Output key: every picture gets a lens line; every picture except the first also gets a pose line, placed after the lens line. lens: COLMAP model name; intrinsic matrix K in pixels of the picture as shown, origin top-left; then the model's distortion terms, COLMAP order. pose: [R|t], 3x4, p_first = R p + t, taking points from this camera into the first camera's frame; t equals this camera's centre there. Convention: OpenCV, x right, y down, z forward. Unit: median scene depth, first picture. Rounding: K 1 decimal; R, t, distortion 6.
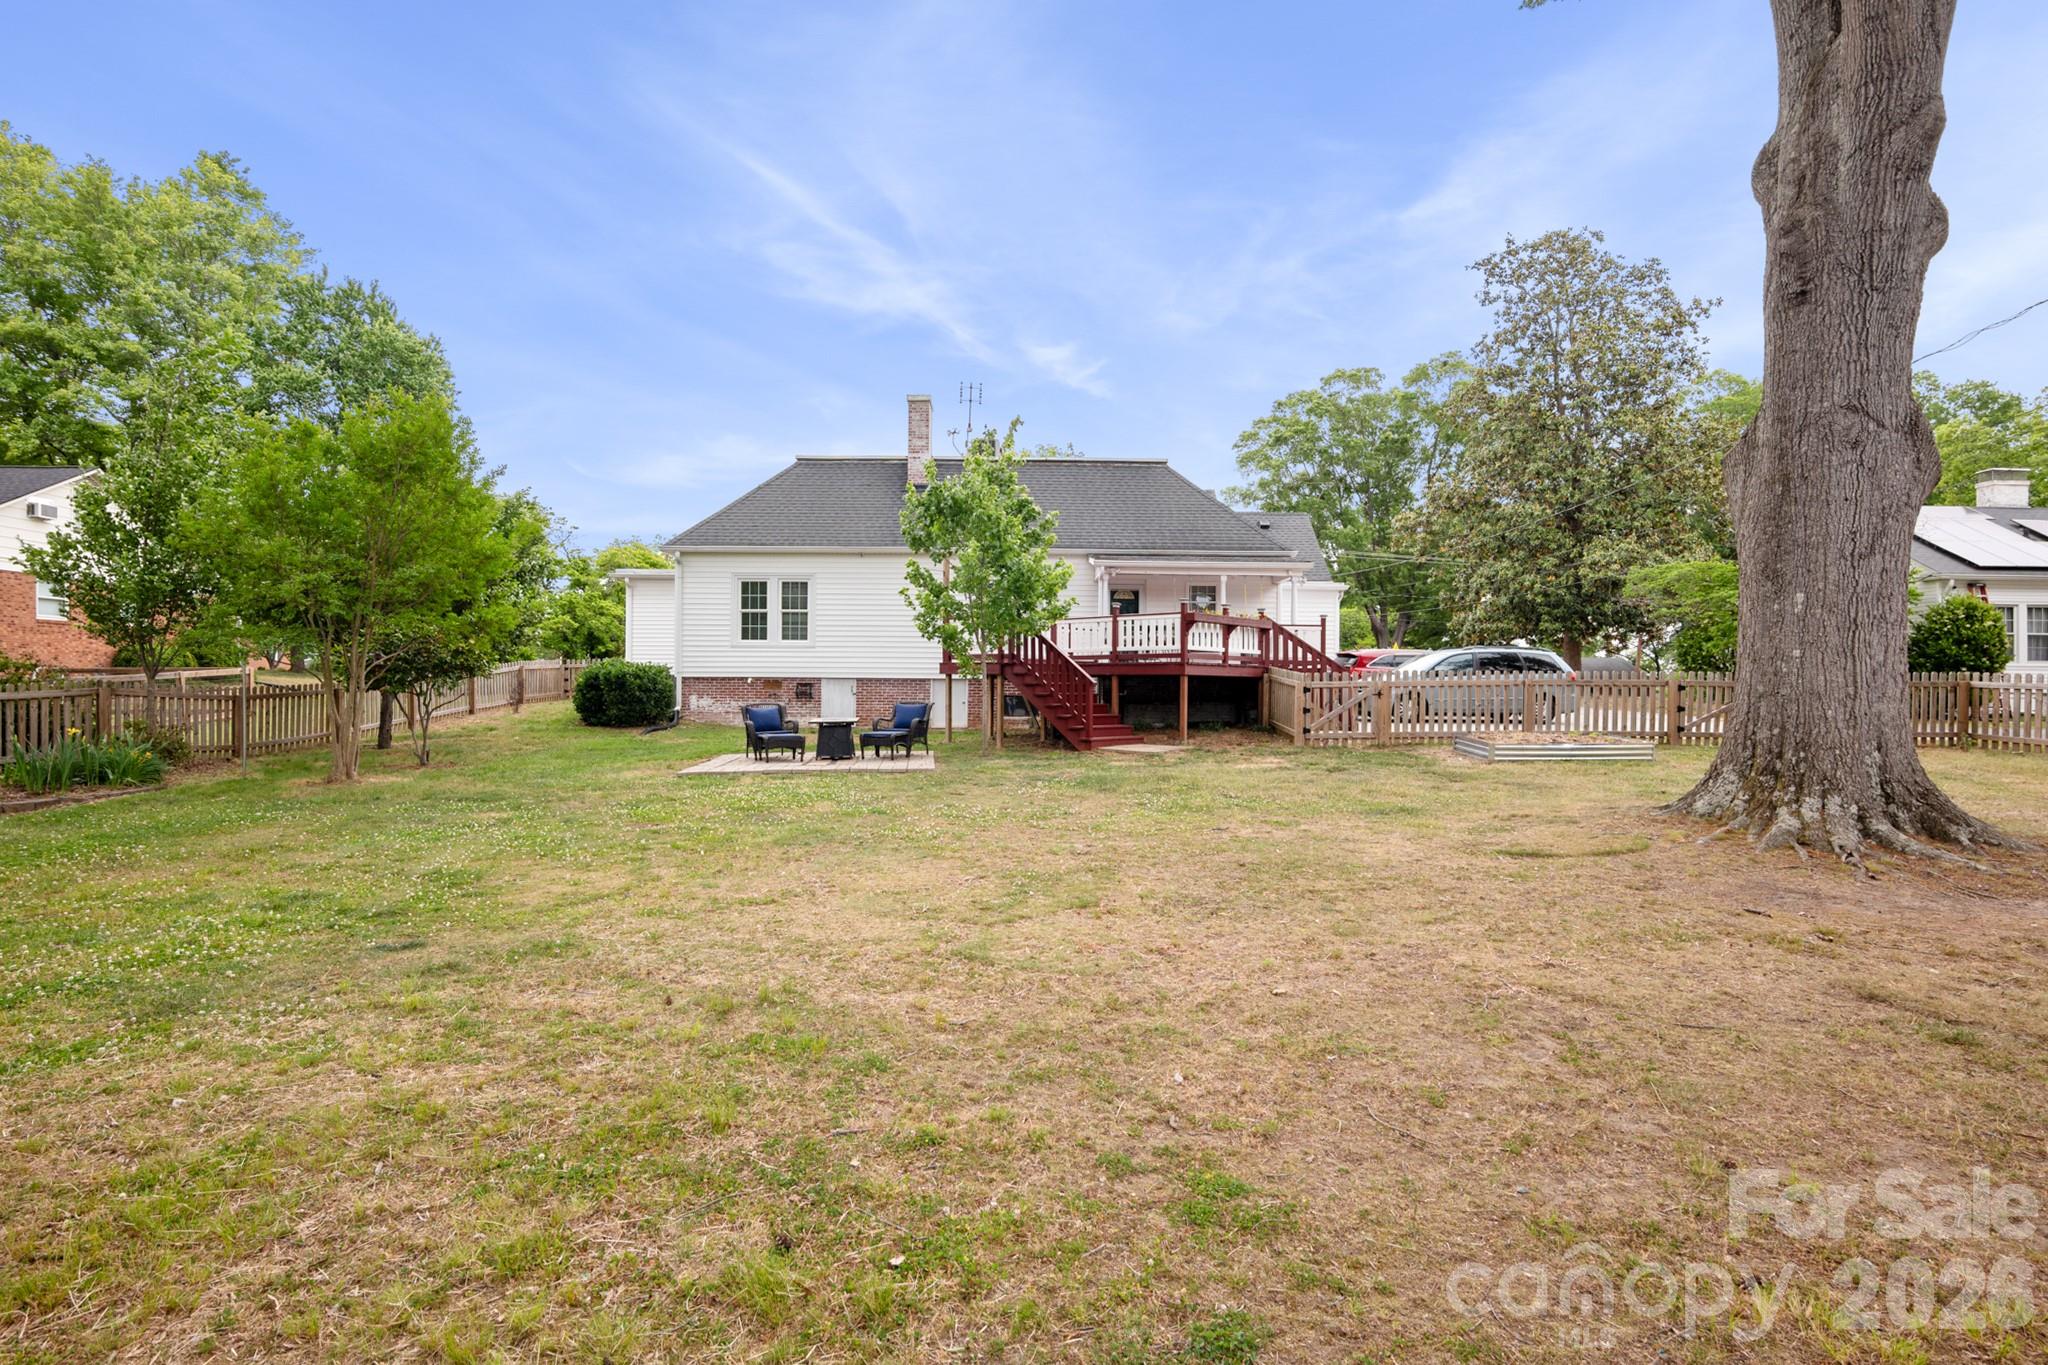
lens RADIAL K [[960.9, 0, 1014.0], [0, 960.9, 682.0], [0, 0, 1]] dist [-0.004722, -0.000108]
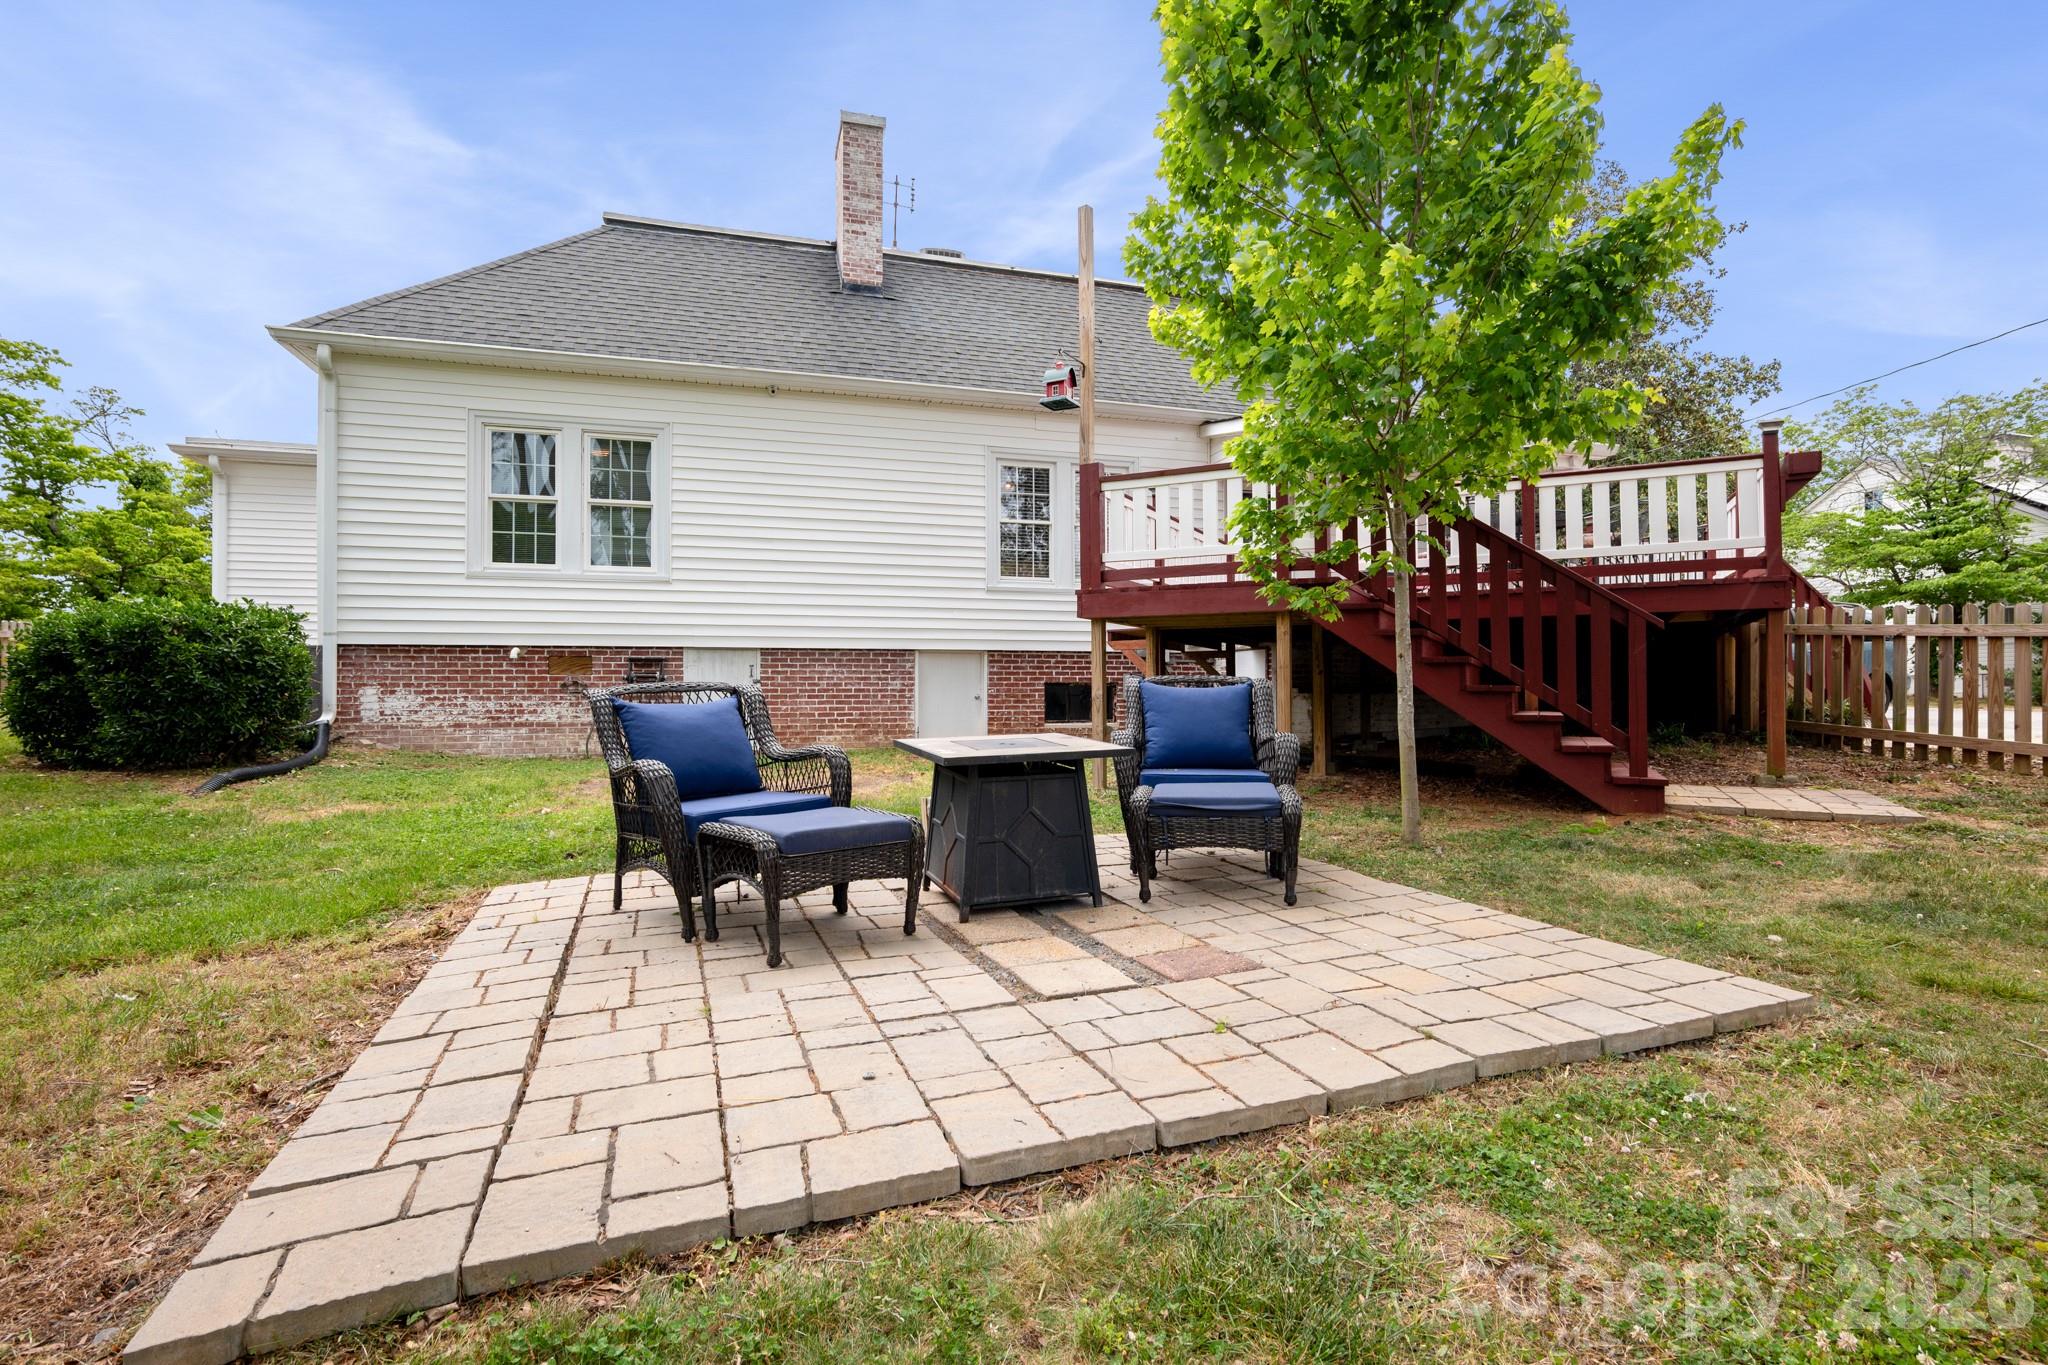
lens RADIAL K [[960.9, 0, 1035.6], [0, 960.9, 678.4], [0, 0, 1]] dist [-0.004722, -0.000108]
pose [[0.960067, -0.005951, 0.279708, -0.167124], [0.008926, 0.999916, -0.009363, 0.016516], [-0.279629, 0.011486, 0.960039, 0.503470]]
